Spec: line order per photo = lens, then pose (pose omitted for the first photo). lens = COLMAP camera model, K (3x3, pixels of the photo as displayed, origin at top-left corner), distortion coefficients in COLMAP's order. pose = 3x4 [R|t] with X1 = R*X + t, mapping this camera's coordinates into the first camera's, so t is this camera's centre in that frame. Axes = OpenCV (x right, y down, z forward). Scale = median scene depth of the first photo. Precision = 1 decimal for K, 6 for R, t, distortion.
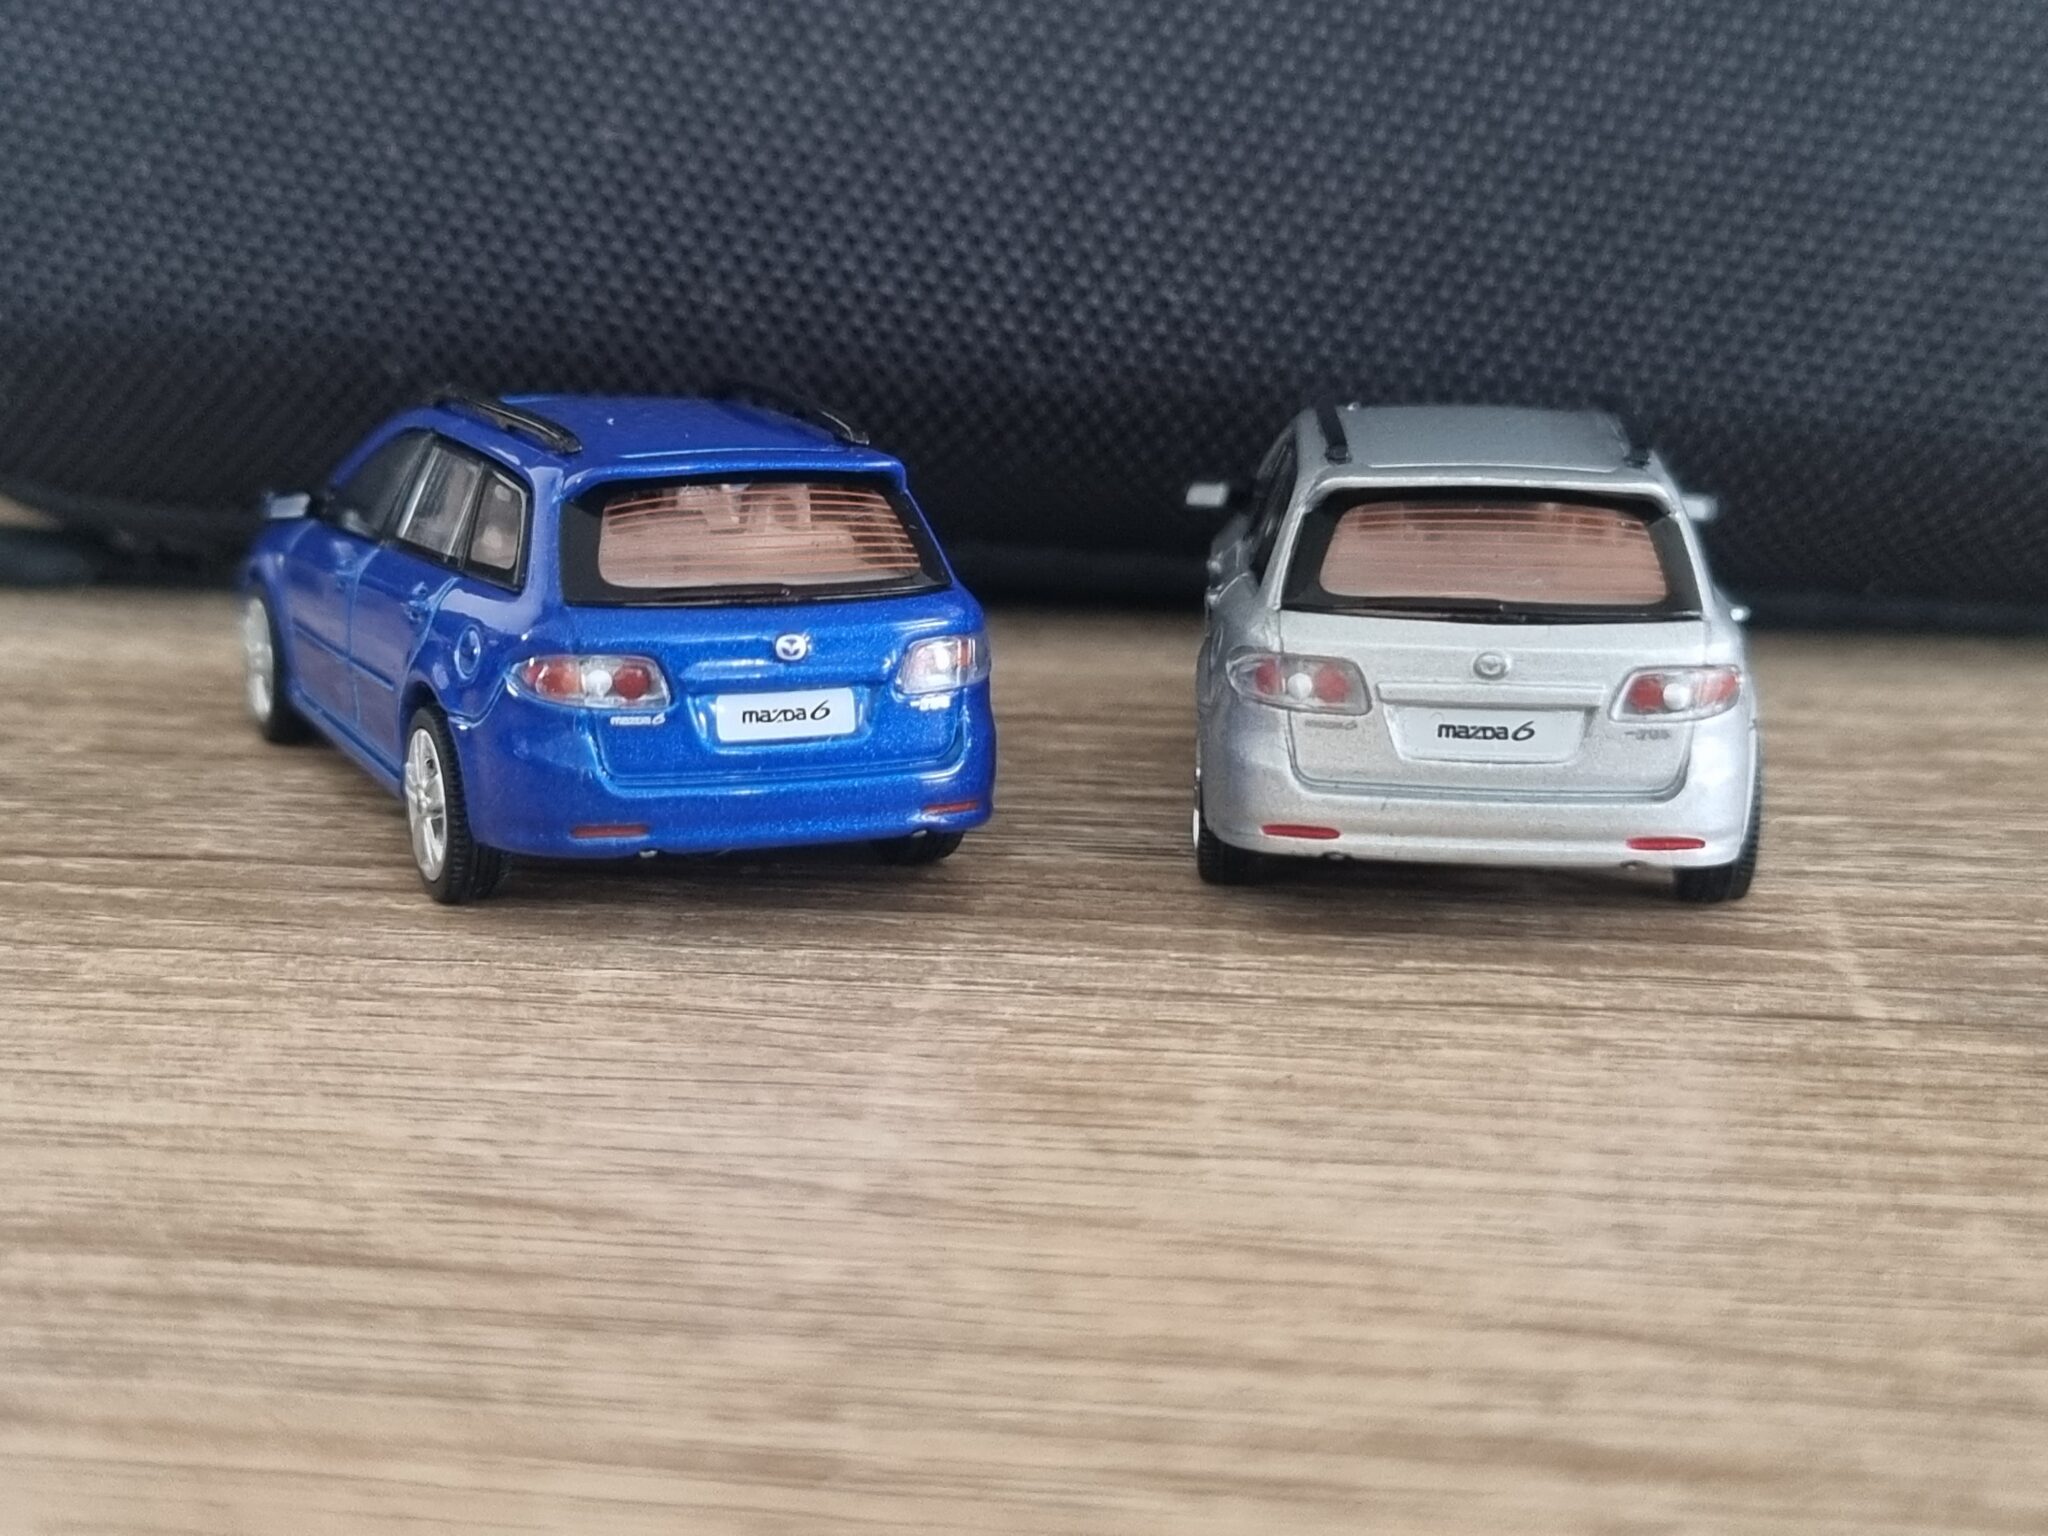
lens RADIAL K [[3786.8, 0, 963.1], [0, 3786.8, 767.2], [0, 0, 1]] dist [-0.007123, 0.070915]
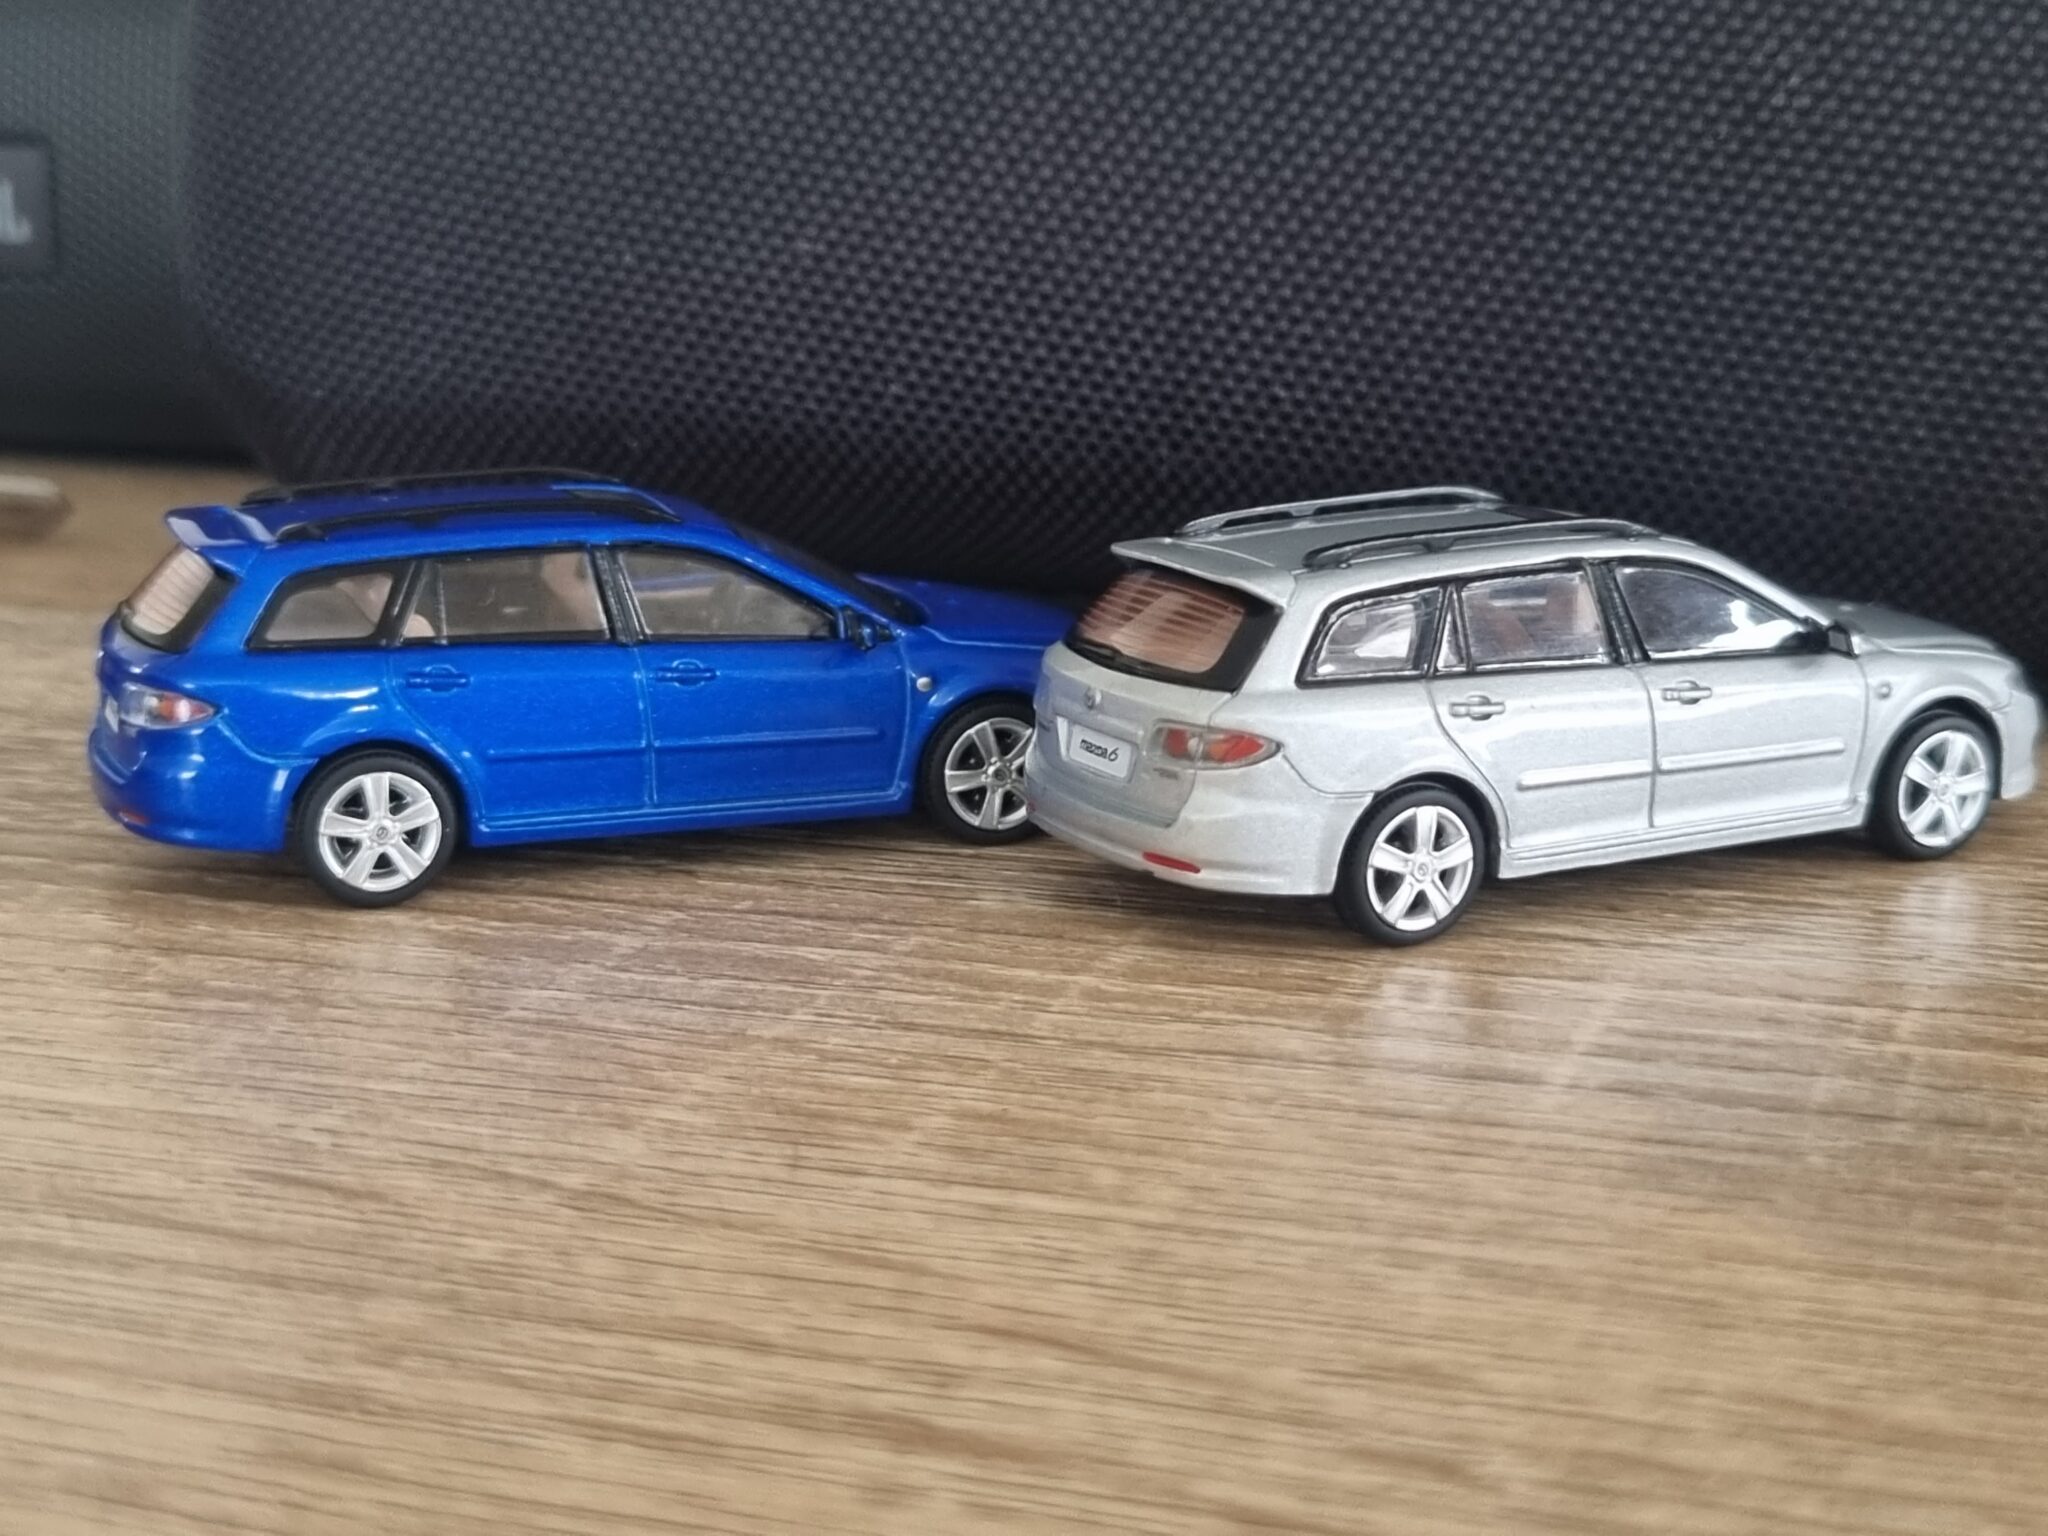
lens RADIAL K [[3811.1, 0, 1024.0], [0, 3811.1, 768.0], [0, 0, 1]] dist [0.043956, -0.050990]
pose [[0.976841, 0.032388, -0.211500, 0.245234], [-0.028805, 0.999385, 0.019999, -0.036979], [0.212018, -0.013444, 0.977173, -0.133859]]
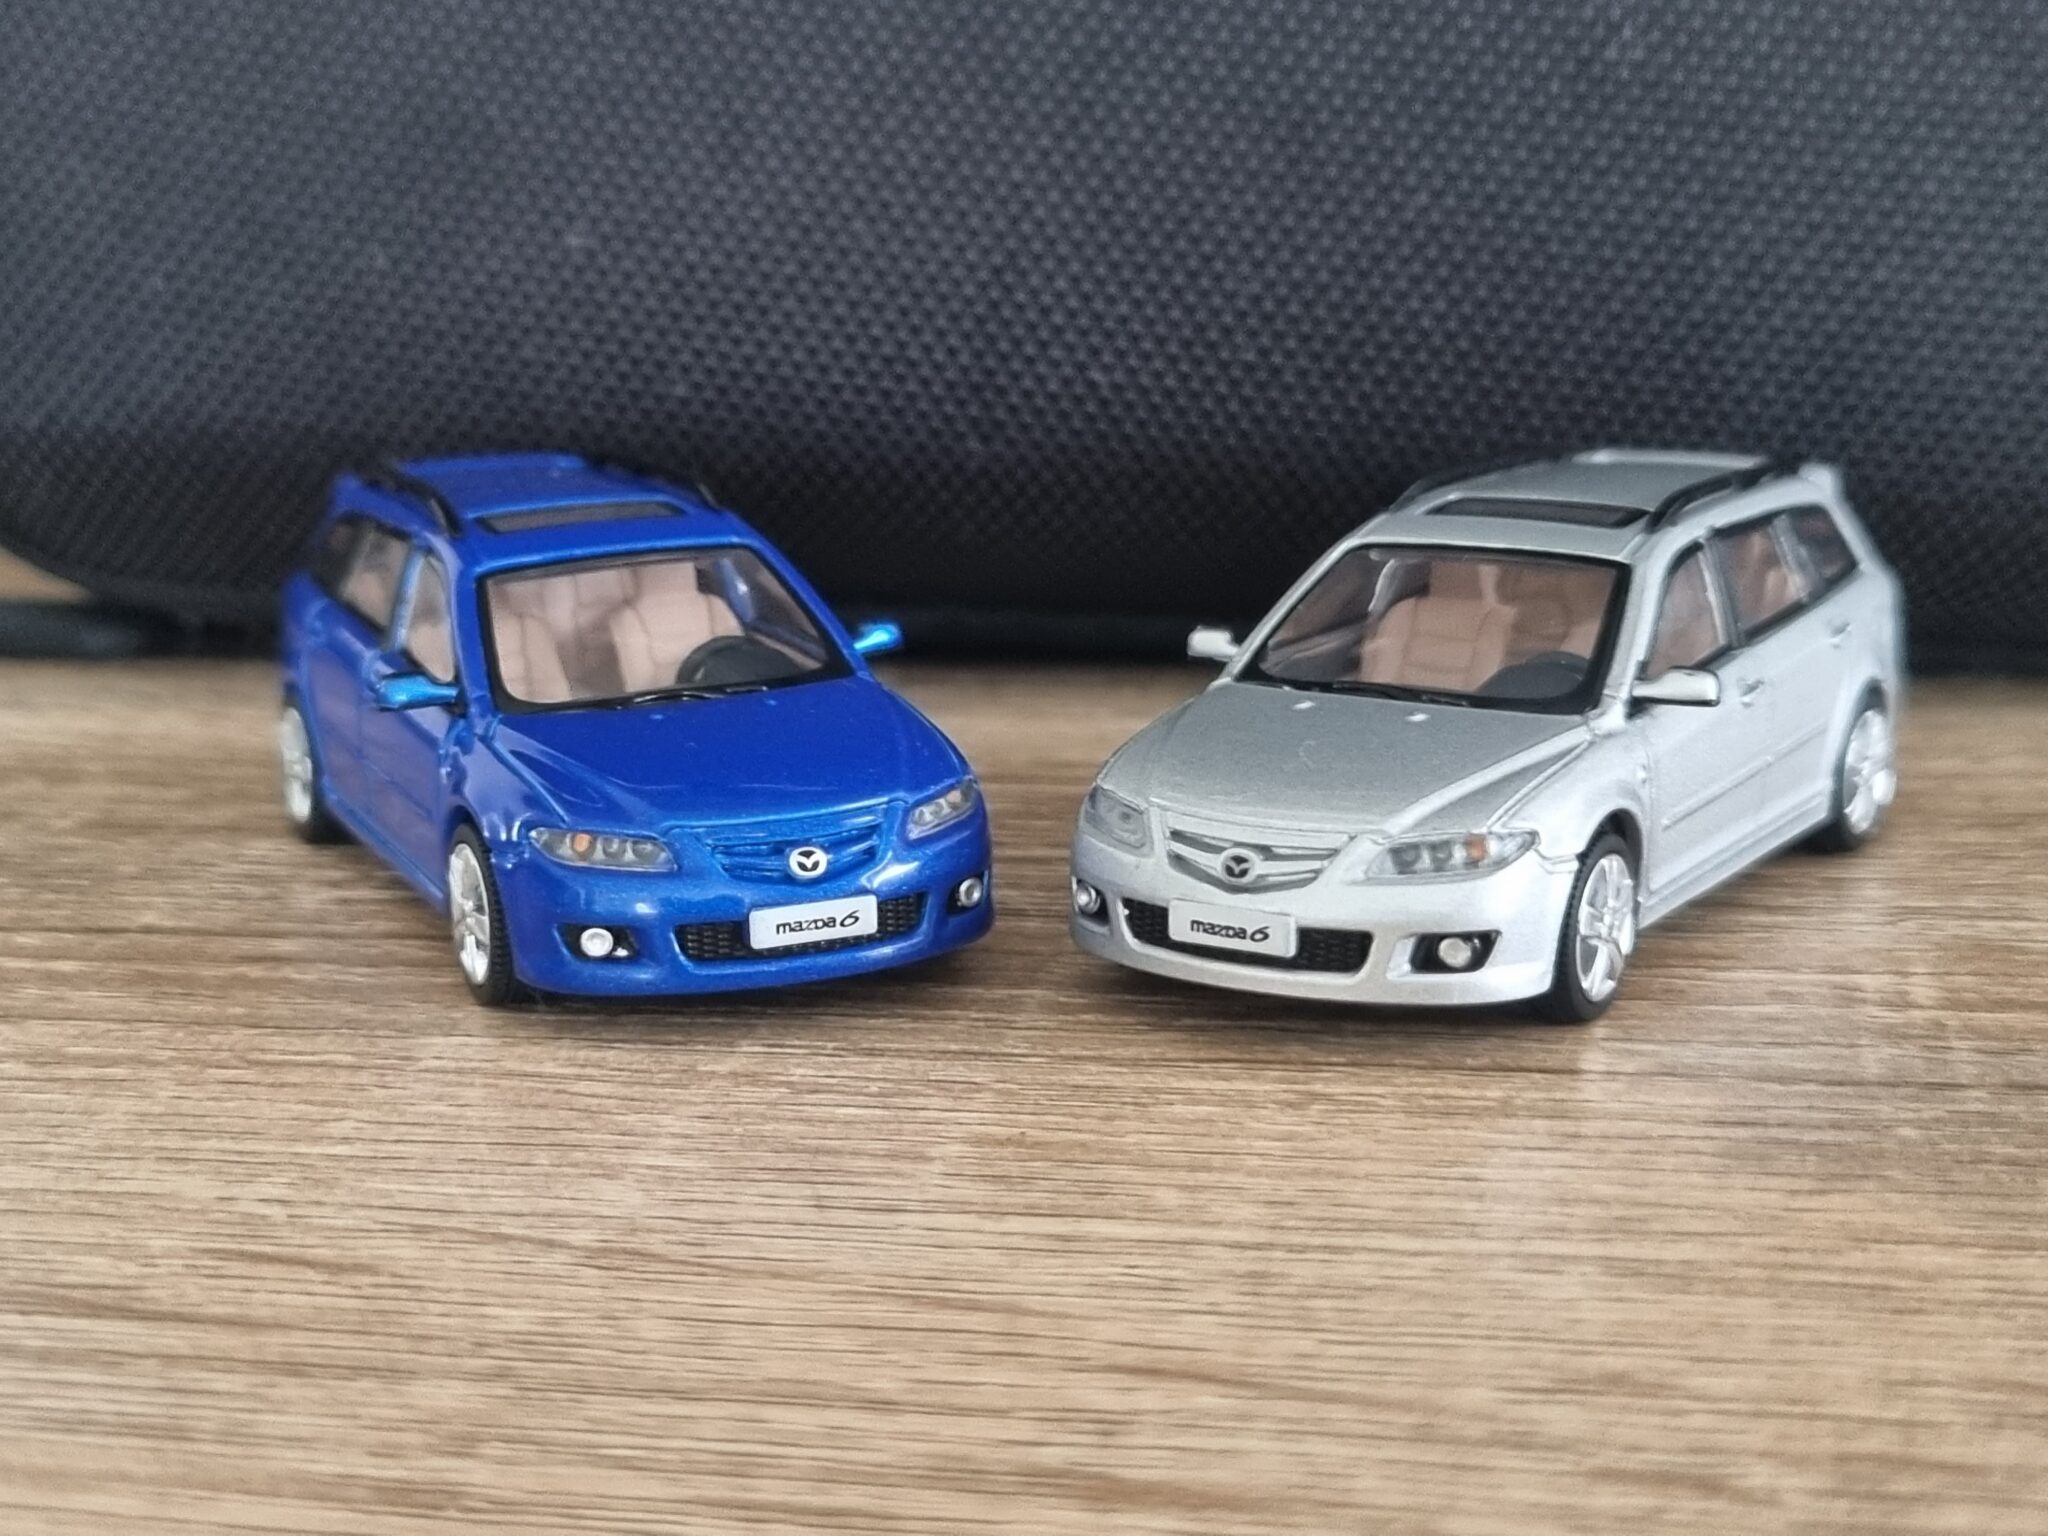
lens RADIAL K [[3786.8, 0, 963.1], [0, 3786.8, 767.2], [0, 0, 1]] dist [-0.007123, 0.070915]
pose [[0.996164, -0.017660, -0.085707, 0.116994], [0.017946, 0.999836, 0.002569, -0.019940], [0.085647, -0.004097, 0.996317, -0.070995]]
